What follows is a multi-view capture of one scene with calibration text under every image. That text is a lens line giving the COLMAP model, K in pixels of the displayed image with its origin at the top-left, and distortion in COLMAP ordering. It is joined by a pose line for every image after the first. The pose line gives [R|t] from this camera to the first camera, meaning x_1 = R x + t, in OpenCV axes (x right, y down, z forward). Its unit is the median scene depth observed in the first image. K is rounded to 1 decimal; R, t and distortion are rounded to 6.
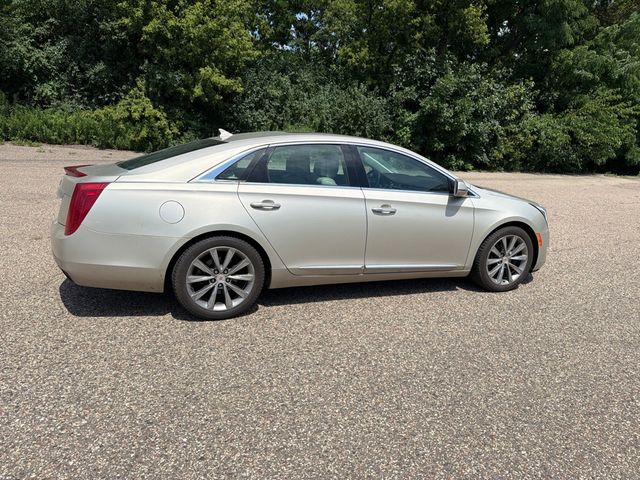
lens RADIAL K [[450.8, 0, 323.2], [0, 450.8, 244.2], [0, 0, 1]] dist [0.033543, -0.043717]
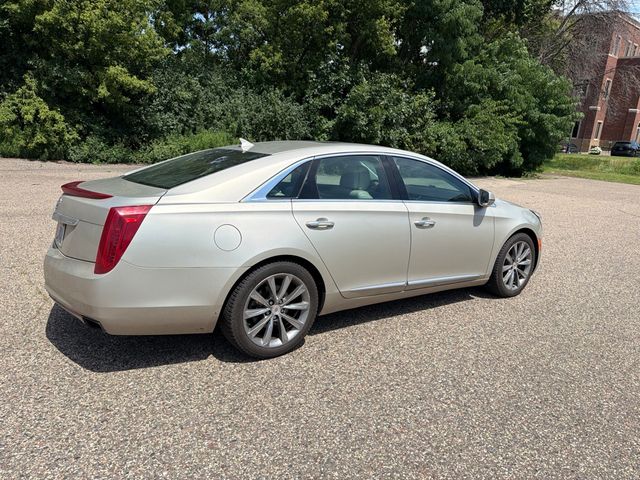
lens RADIAL K [[450.8, 0, 324.4], [0, 450.8, 242.5], [0, 0, 1]] dist [0.033543, -0.043717]
pose [[0.970285, -0.049235, 0.236904, -0.076131], [0.052324, 0.998607, -0.006764, -0.009861], [-0.236241, 0.018959, 0.971510, 0.028834]]
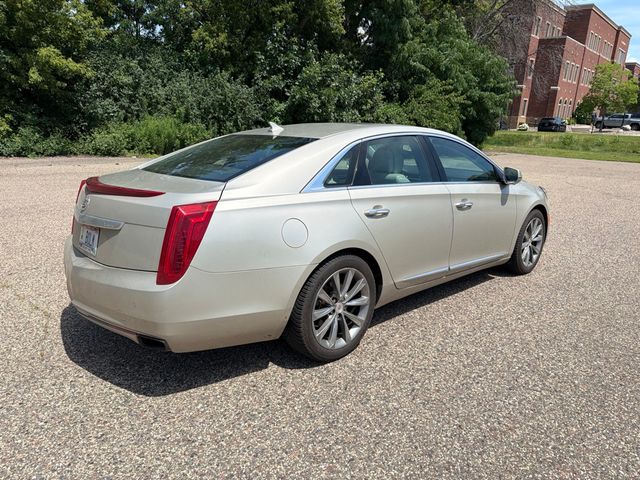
lens RADIAL K [[450.8, 0, 323.9], [0, 450.8, 240.0], [0, 0, 1]] dist [0.033543, -0.043717]
pose [[0.926092, -0.114731, 0.359431, -0.119307], [0.110186, 0.993357, 0.033180, -0.016734], [-0.360850, 0.008877, 0.932582, 0.058641]]
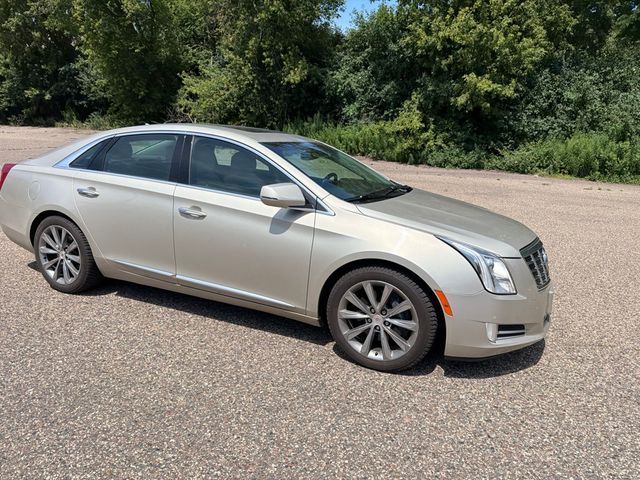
lens RADIAL K [[450.8, 0, 325.1], [0, 450.8, 242.6], [0, 0, 1]] dist [0.033543, -0.043717]
pose [[0.704035, 0.144938, -0.695217, 0.223327], [-0.172482, 0.984538, 0.030586, -0.022269], [0.688901, 0.098379, 0.718149, 0.145524]]
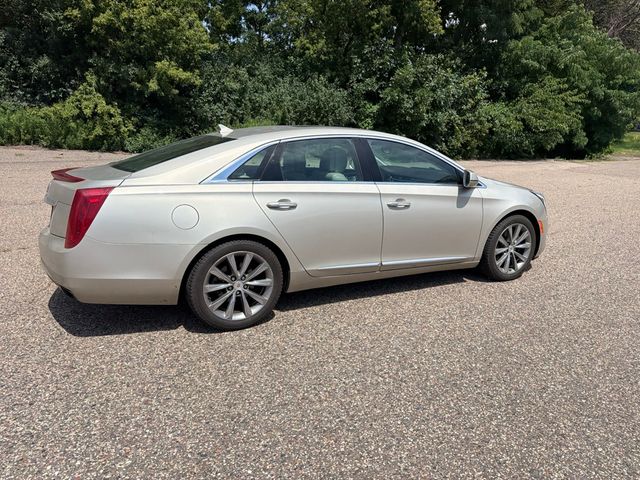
lens RADIAL K [[450.8, 0, 323.3], [0, 450.8, 239.2], [0, 0, 1]] dist [0.033543, -0.043717]
pose [[0.993862, -0.048799, 0.099284, -0.031842], [0.048274, 0.998805, 0.007684, -0.004083], [-0.099541, -0.002844, 0.995029, 0.012861]]
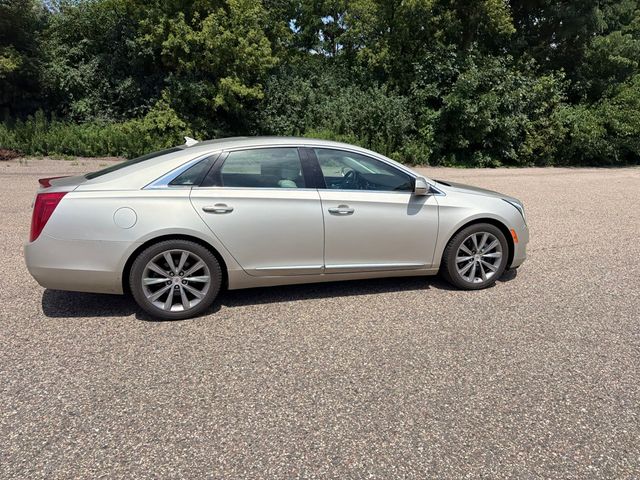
lens RADIAL K [[450.8, 0, 322.3], [0, 450.8, 245.8], [0, 0, 1]] dist [0.033543, -0.043717]
pose [[0.995259, -0.021713, -0.094807, 0.047008], [0.021491, 0.999763, -0.003364, 0.001614], [0.094858, 0.001311, 0.995490, -0.002242]]
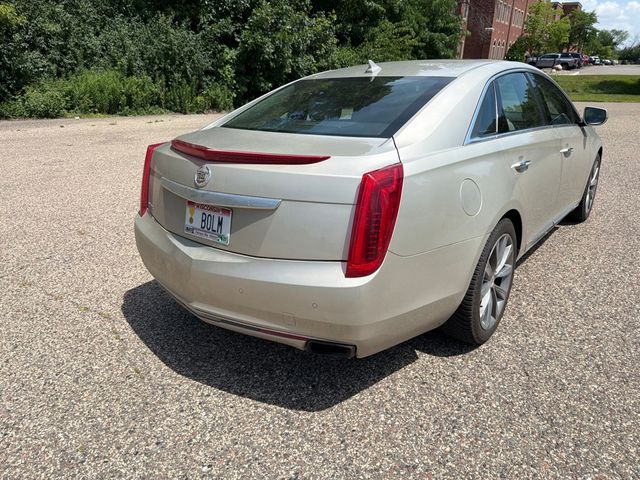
lens RADIAL K [[450.8, 0, 317.7], [0, 450.8, 241.8], [0, 0, 1]] dist [0.033543, -0.043717]
pose [[0.864362, -0.222066, 0.451182, -0.170554], [0.169869, 0.973412, 0.153669, -0.029973], [-0.473311, -0.056184, 0.879102, 0.117819]]
